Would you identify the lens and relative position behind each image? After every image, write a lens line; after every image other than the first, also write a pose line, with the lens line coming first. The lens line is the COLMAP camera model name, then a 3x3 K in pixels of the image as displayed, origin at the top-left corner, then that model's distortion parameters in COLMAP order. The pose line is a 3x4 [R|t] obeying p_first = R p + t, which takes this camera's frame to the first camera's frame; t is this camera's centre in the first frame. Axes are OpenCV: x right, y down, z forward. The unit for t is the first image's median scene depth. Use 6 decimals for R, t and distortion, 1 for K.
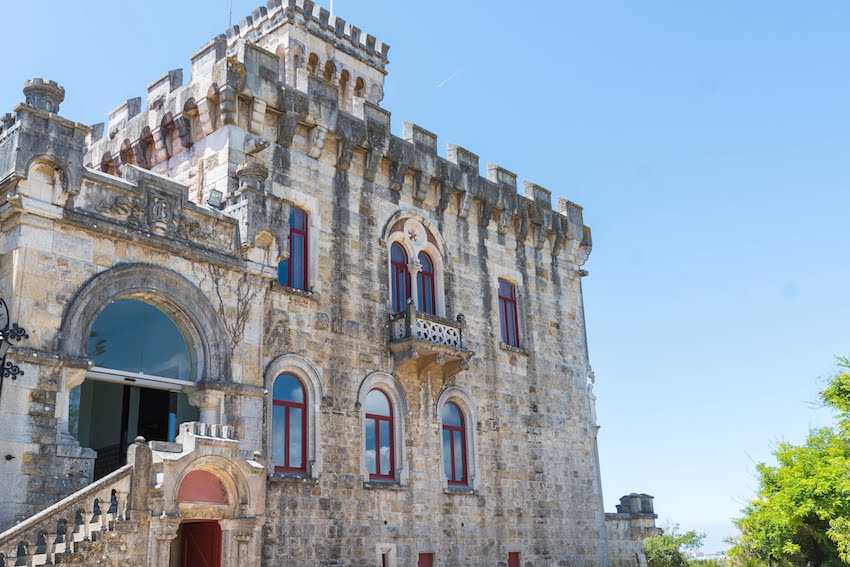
lens RADIAL K [[802.8, 0, 425.0], [0, 802.8, 283.5], [0, 0, 1]] dist [0.002780, 0.001547]
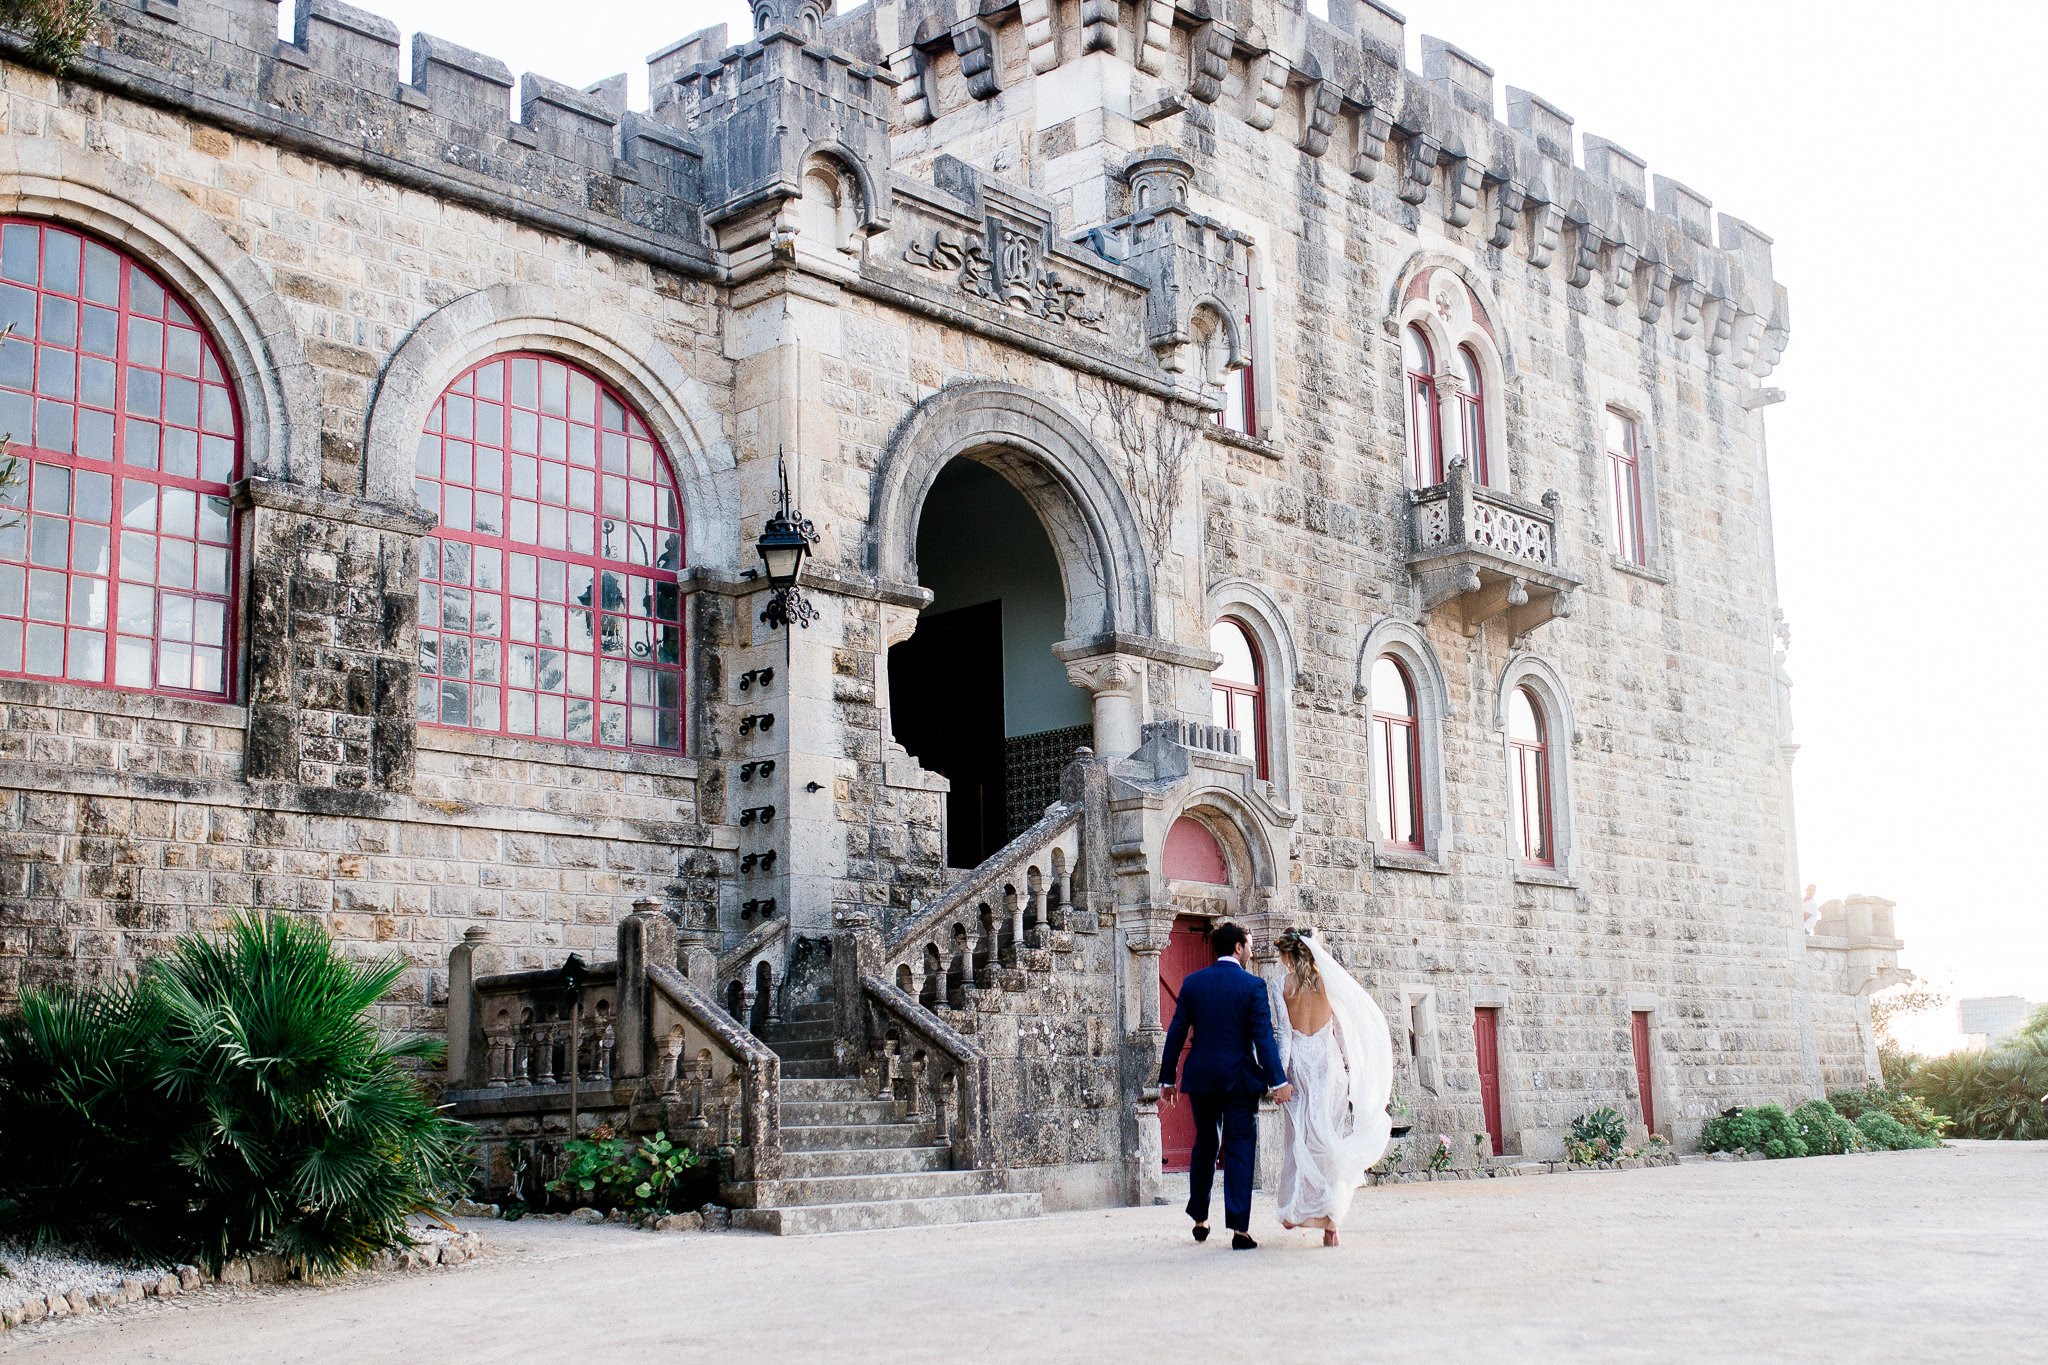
lens RADIAL K [[2268.3, 0, 1024.0], [0, 2268.3, 682.5], [0, 0, 1]] dist [-0.012516, -0.012464]
pose [[0.998674, 0.010825, 0.050324, -0.323329], [-0.017770, 0.990037, 0.139681, -0.028181], [-0.048311, -0.140390, 0.988917, -0.250246]]
